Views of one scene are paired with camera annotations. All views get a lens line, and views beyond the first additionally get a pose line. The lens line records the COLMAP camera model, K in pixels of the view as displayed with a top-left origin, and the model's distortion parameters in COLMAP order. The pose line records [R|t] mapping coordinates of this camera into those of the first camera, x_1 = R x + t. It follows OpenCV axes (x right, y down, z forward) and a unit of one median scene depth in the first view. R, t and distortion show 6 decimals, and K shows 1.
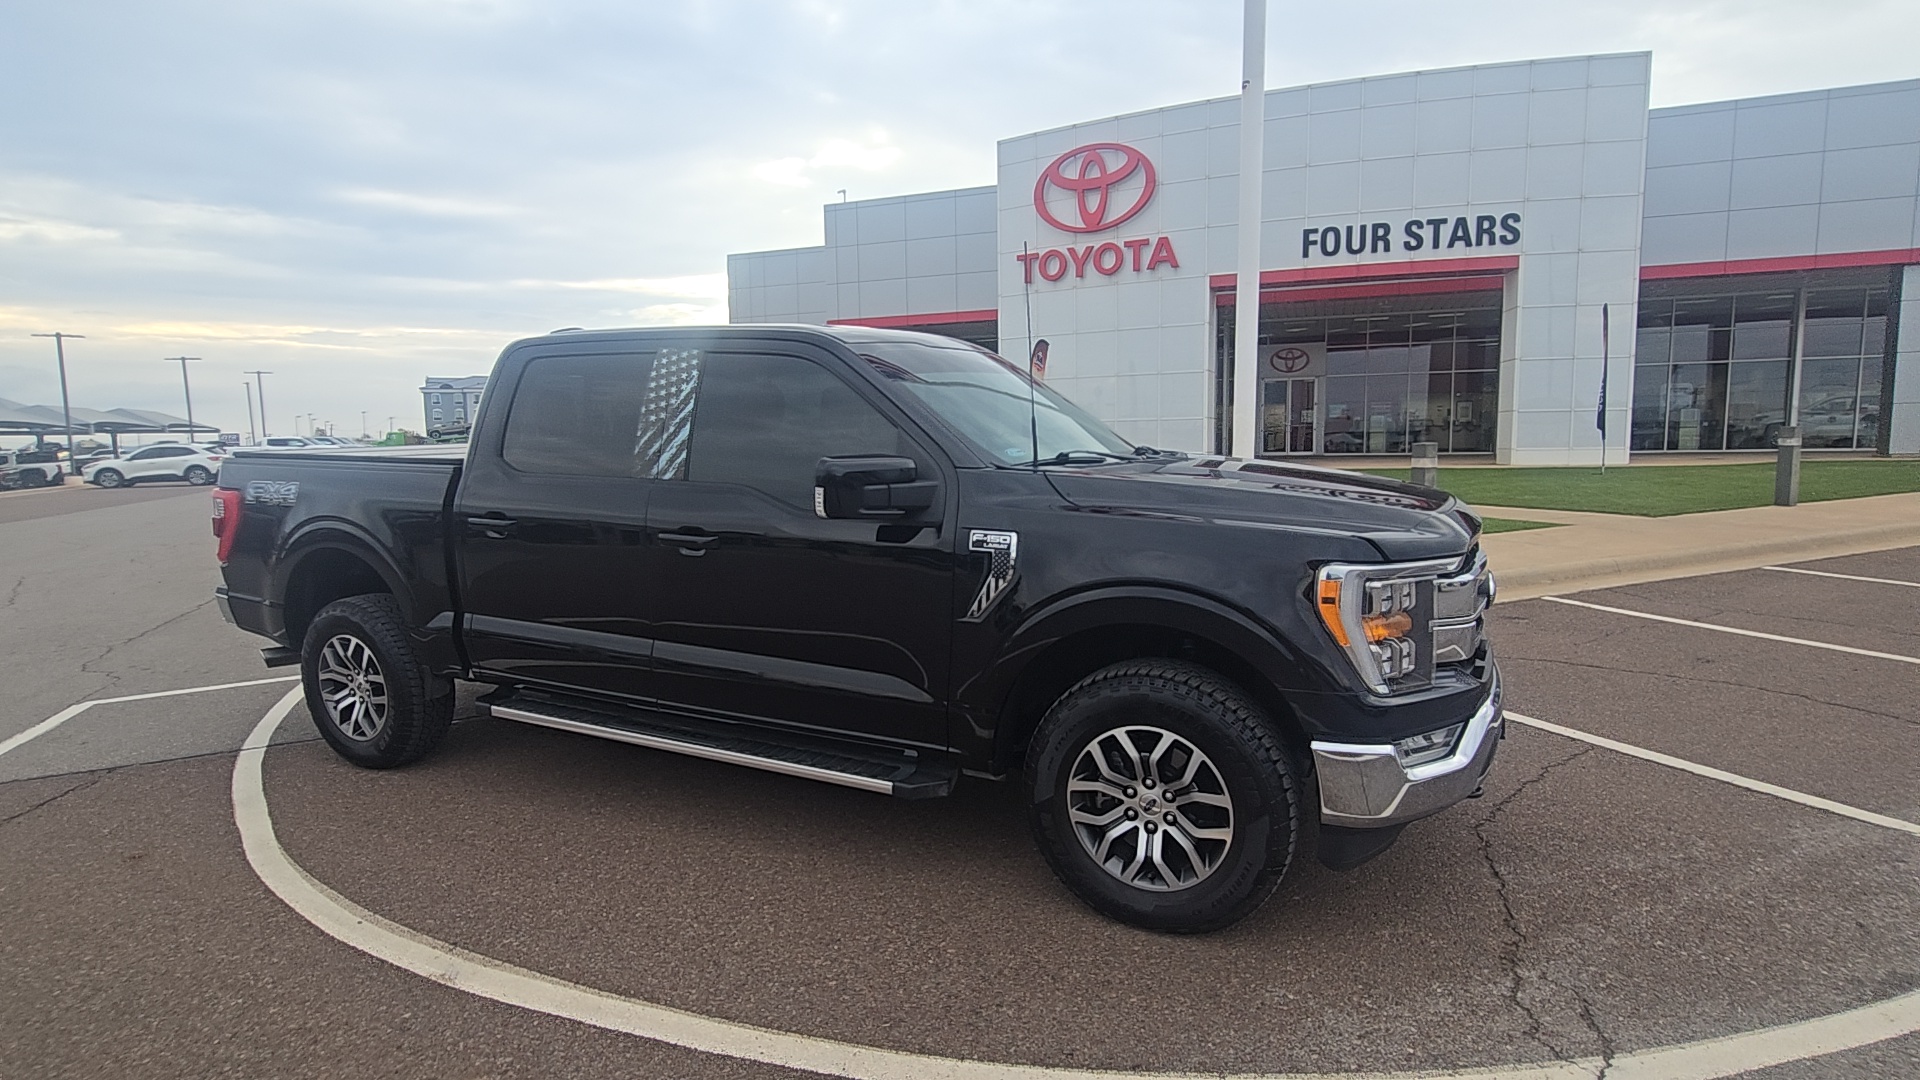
lens RADIAL K [[972.5, 0, 958.1], [0, 972.5, 551.0], [0, 0, 1]] dist [-0.001308, 0.000967]
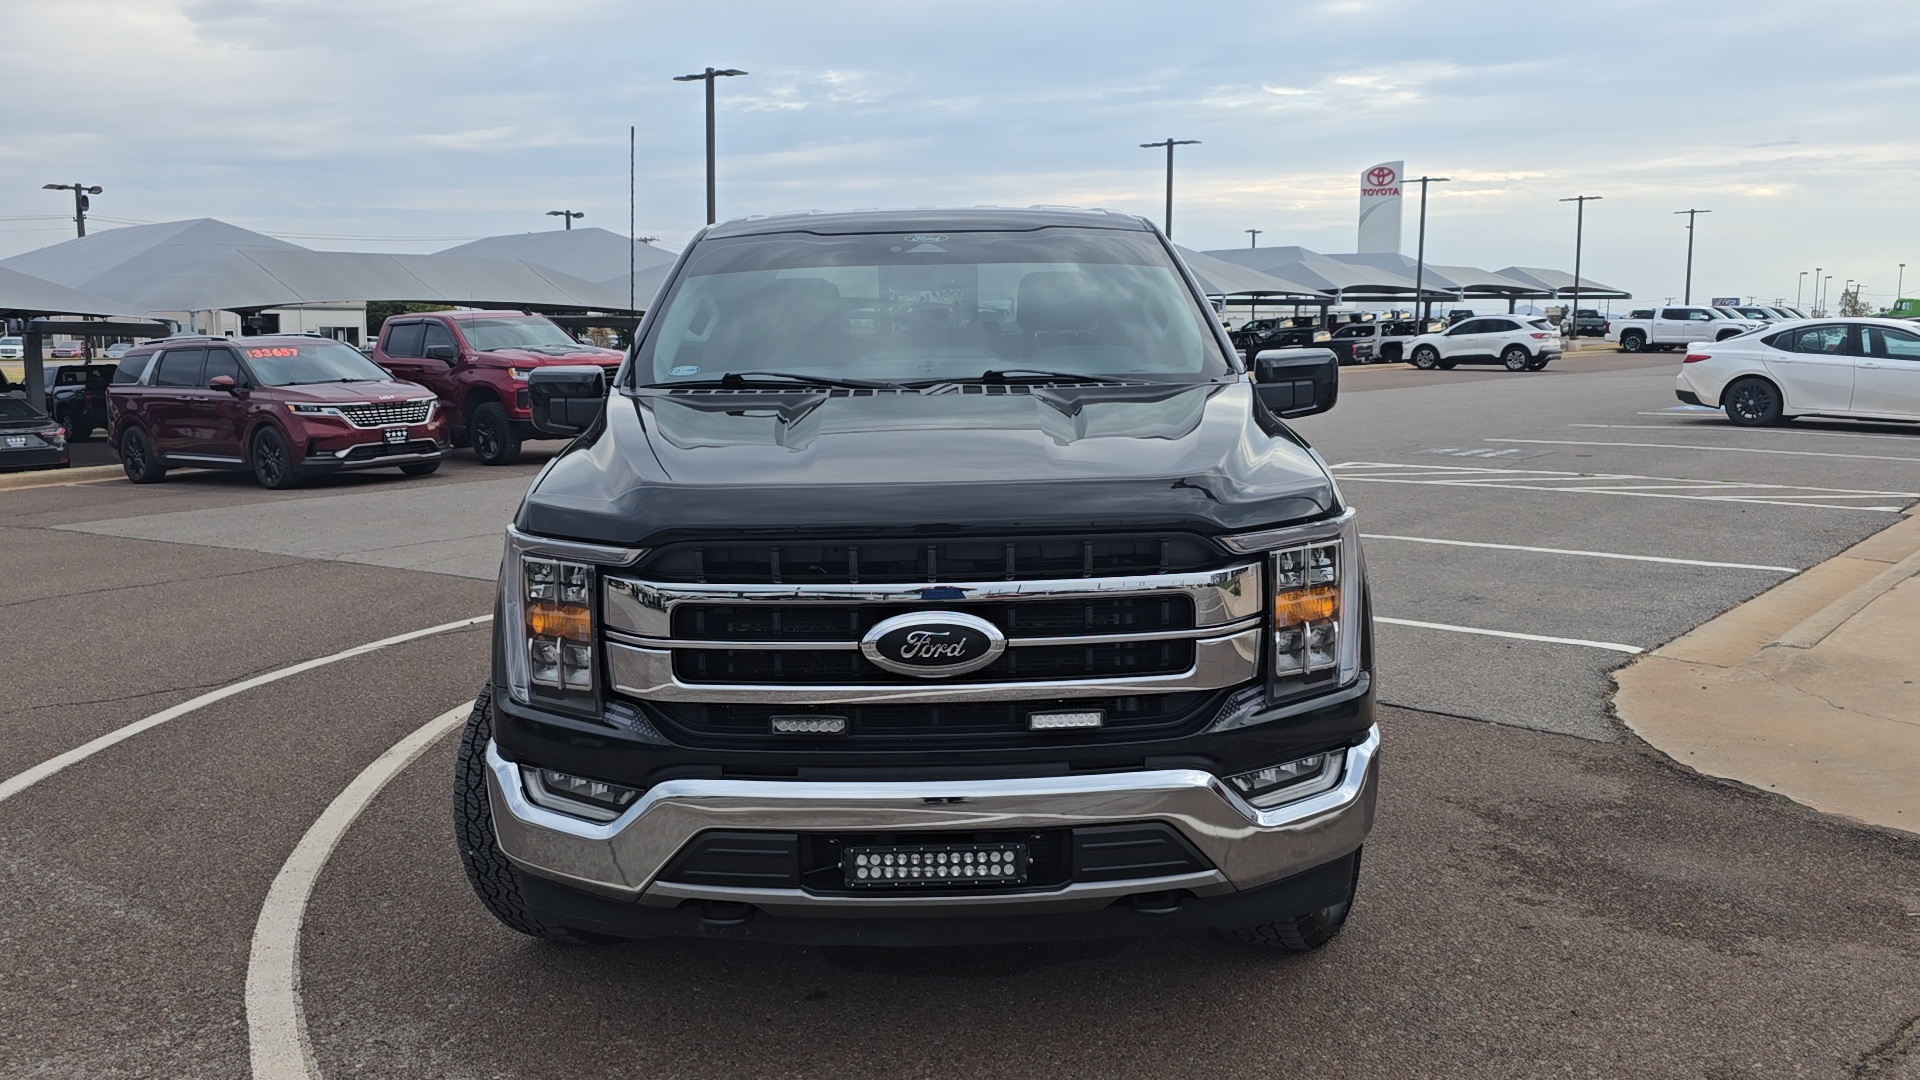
lens RADIAL K [[1600.2, 0, 969.1], [0, 1600.2, 552.2], [0, 0, 1]] dist [0.000321, 0.010910]
pose [[0.449553, 0.146953, -0.881083, 0.968695], [-0.114030, 0.987746, 0.106561, -0.083401], [0.885945, 0.052565, 0.460802, 0.406563]]
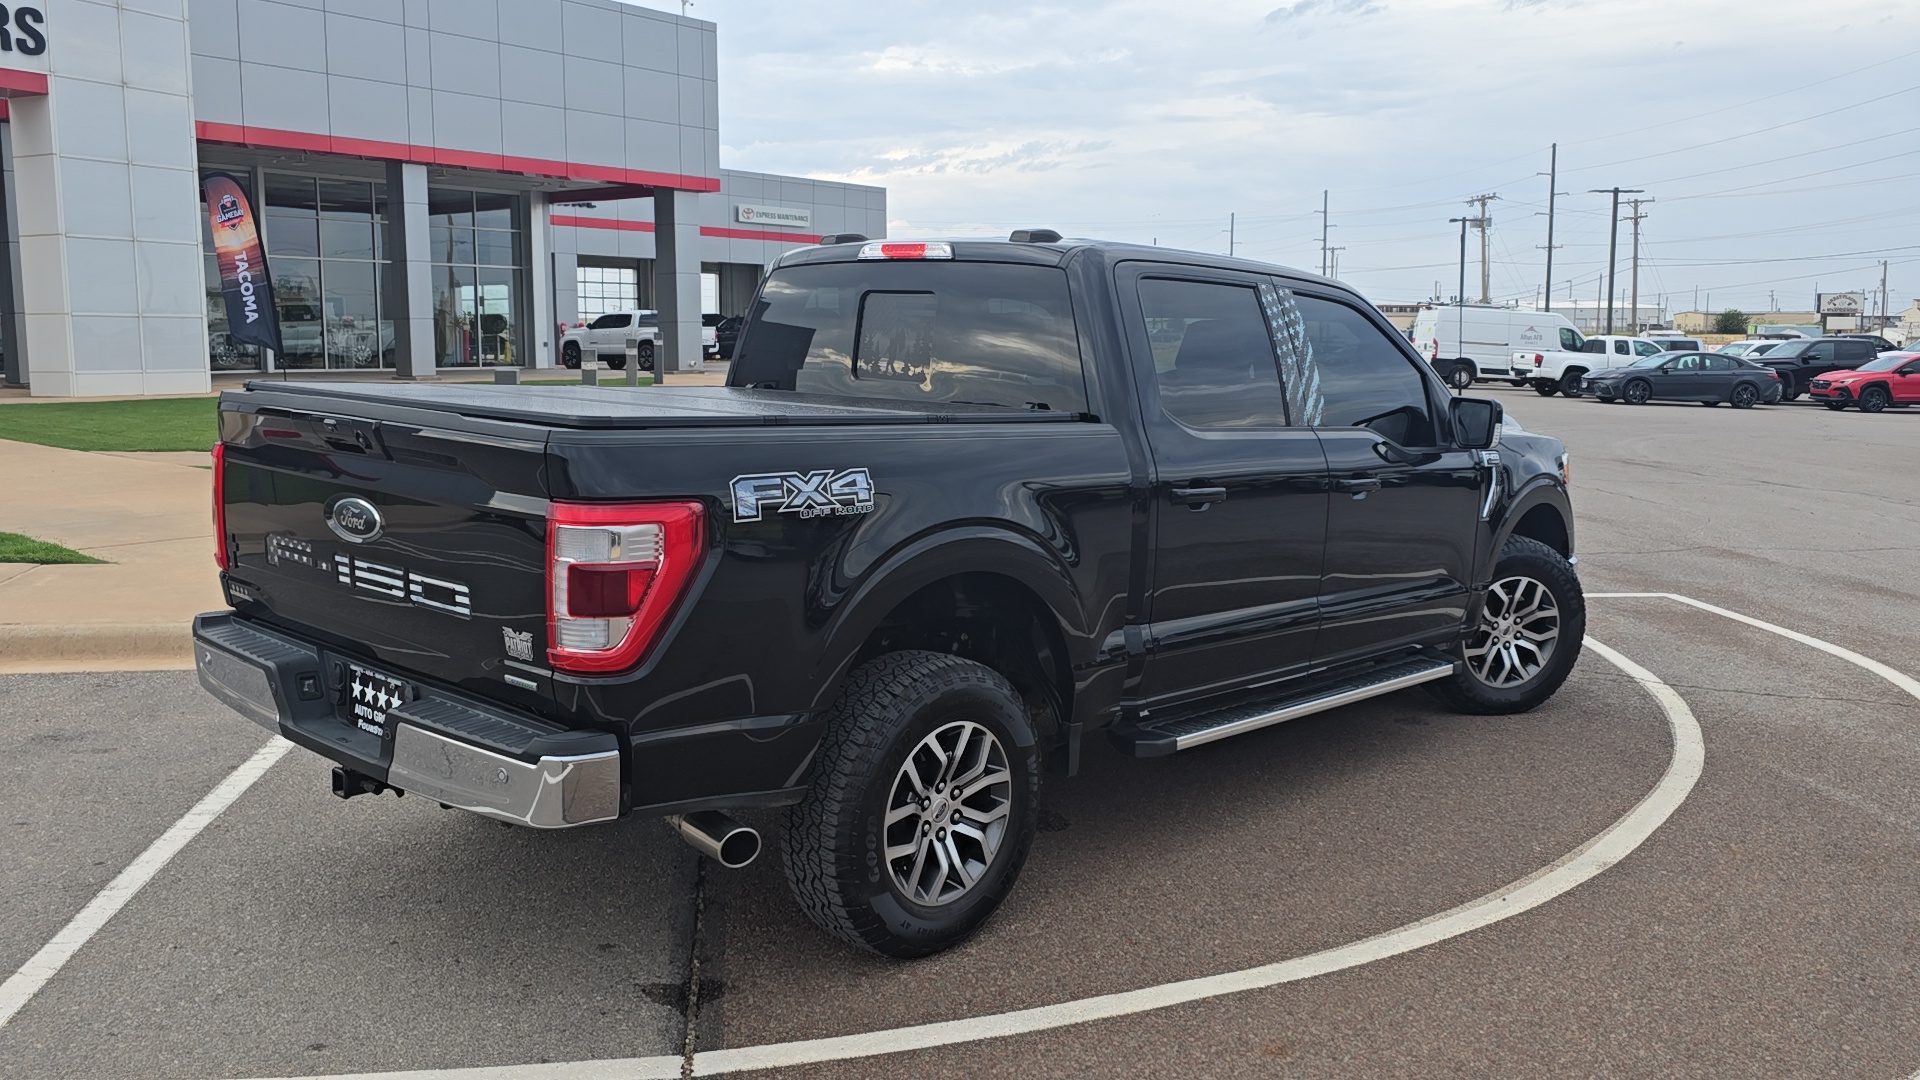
lens RADIAL K [[1600.2, 0, 940.0], [0, 1600.2, 566.7], [0, 0, 1]] dist [0.000321, 0.010910]
pose [[0.282571, -0.118670, 0.951878, -1.456442], [0.100154, 0.990545, 0.093759, -0.092161], [-0.954004, 0.068841, 0.291784, 0.687792]]
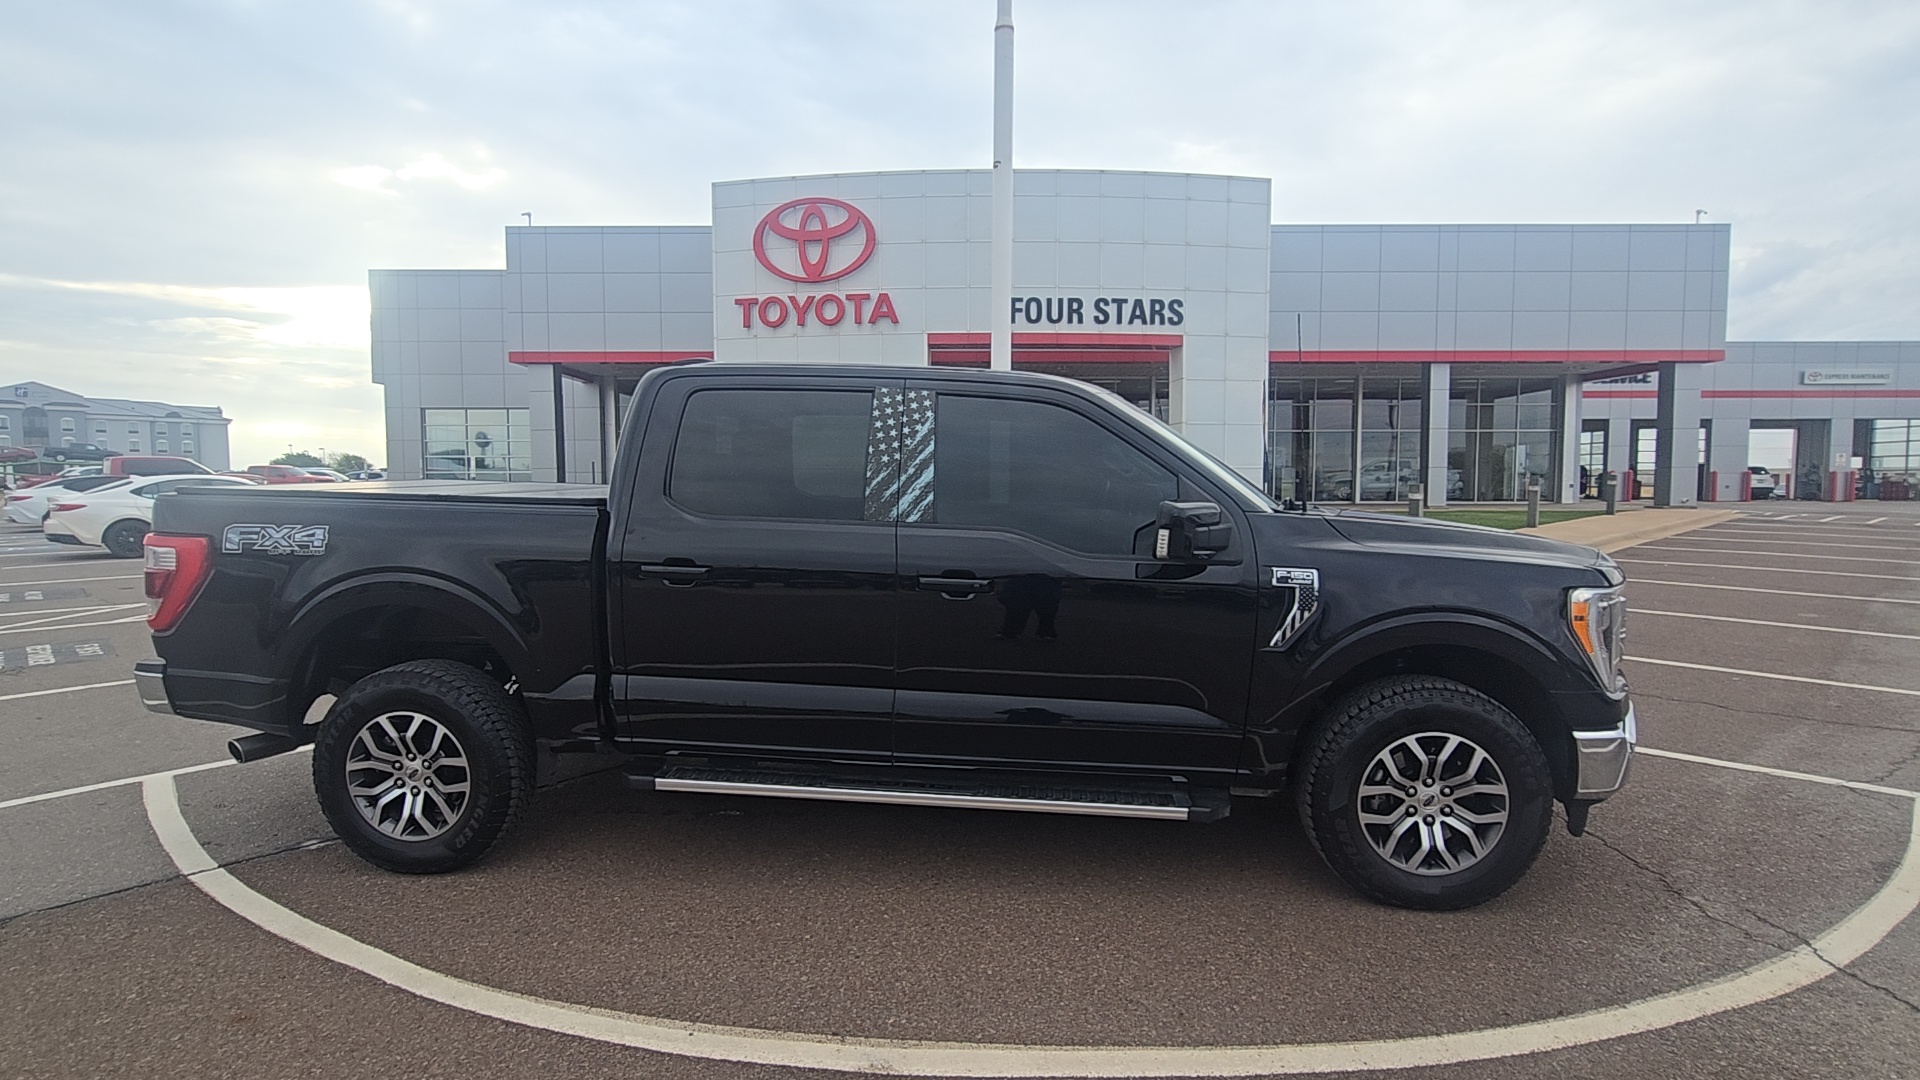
lens RADIAL K [[972.5, 0, 945.9], [0, 972.5, 560.1], [0, 0, 1]] dist [-0.001308, 0.000967]
pose [[0.934688, -0.012622, 0.355246, -0.465443], [0.026325, 0.999083, -0.033766, -0.001613], [-0.354494, 0.040912, 0.934163, 0.065100]]
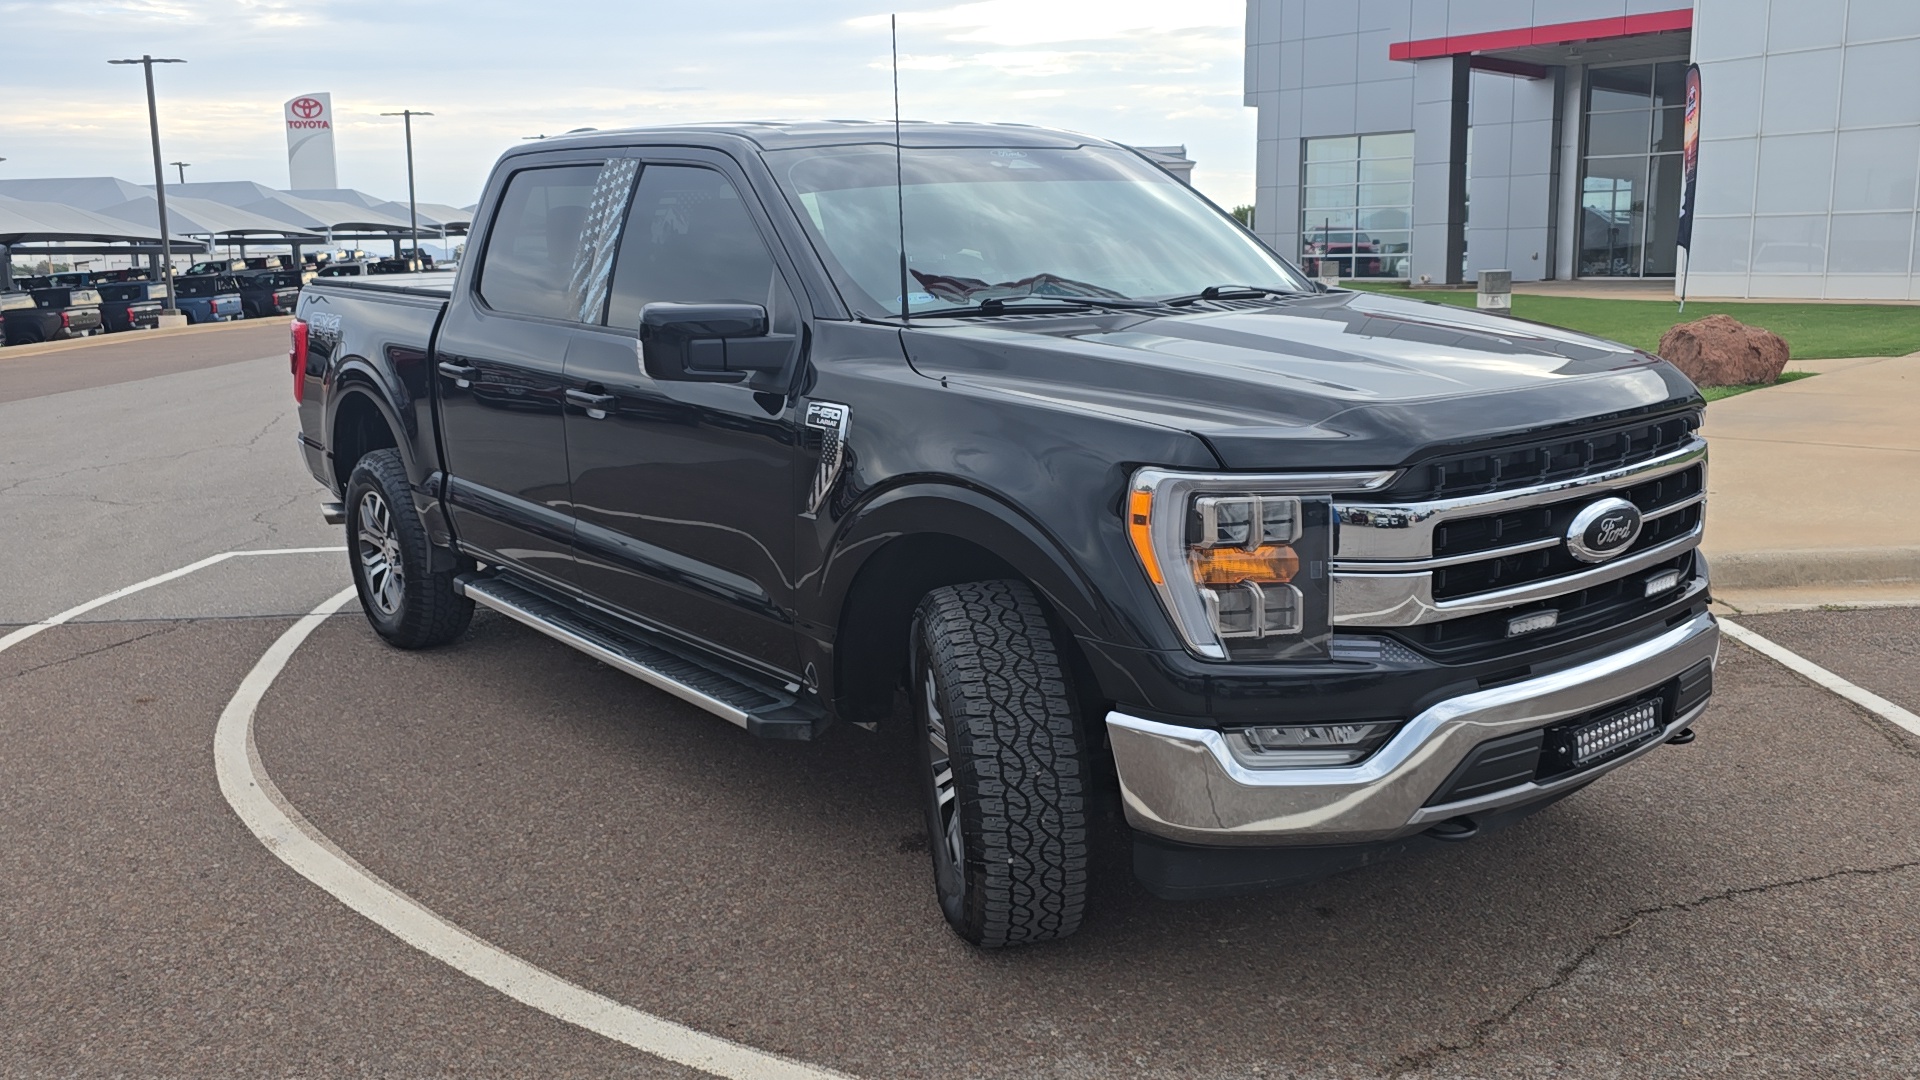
lens RADIAL K [[1600.2, 0, 941.3], [0, 1600.2, 551.0], [0, 0, 1]] dist [0.000321, 0.010910]
pose [[0.898854, 0.083401, -0.430240, 0.426646], [-0.050205, 0.994858, 0.087964, -0.012321], [0.435364, -0.057467, 0.898419, -0.068385]]
